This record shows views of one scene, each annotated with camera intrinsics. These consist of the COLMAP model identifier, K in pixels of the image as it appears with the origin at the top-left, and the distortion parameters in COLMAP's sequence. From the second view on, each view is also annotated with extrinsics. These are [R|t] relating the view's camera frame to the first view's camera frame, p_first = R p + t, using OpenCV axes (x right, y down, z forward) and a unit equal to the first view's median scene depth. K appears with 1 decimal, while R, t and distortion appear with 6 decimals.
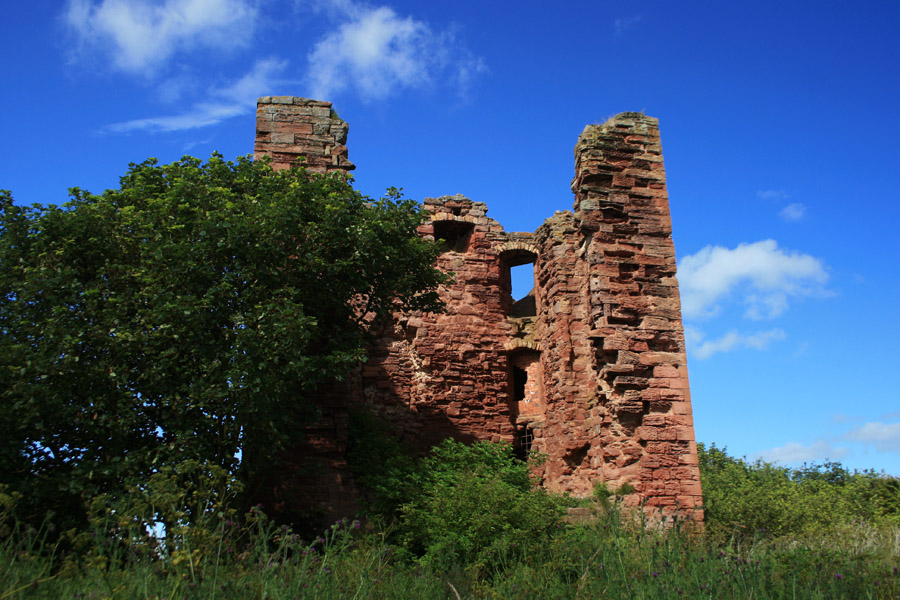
lens RADIAL K [[822.7, 0, 450.0], [0, 822.7, 300.0], [0, 0, 1]] dist [-0.339739, 0.000633]
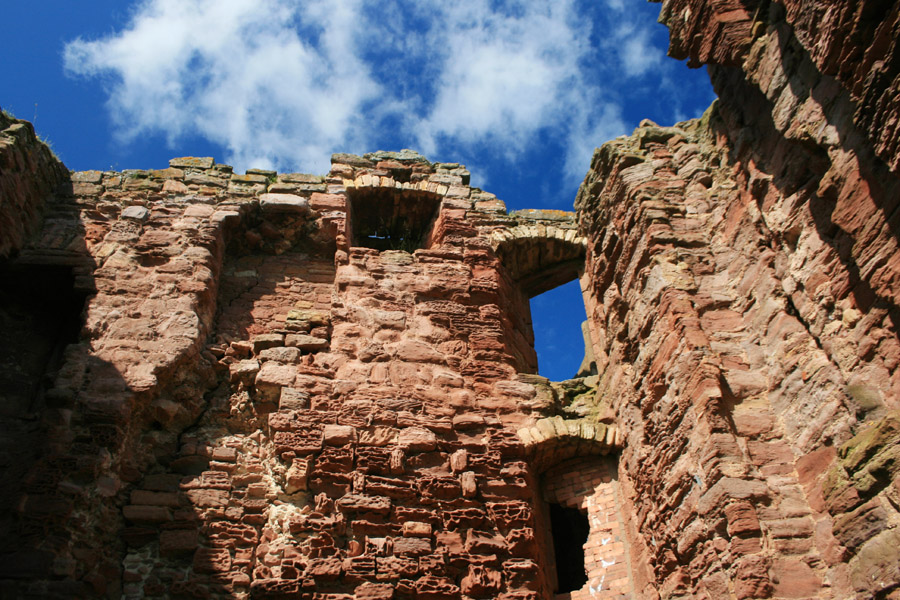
lens RADIAL K [[785.9, 0, 450.0], [0, 785.9, 300.0], [0, 0, 1]] dist [-0.130255, 0.005719]
pose [[0.997109, -0.056477, -0.050825, 0.057068], [0.031792, 0.917690, -0.396024, 0.139789], [0.069008, 0.393263, 0.916833, 0.656244]]
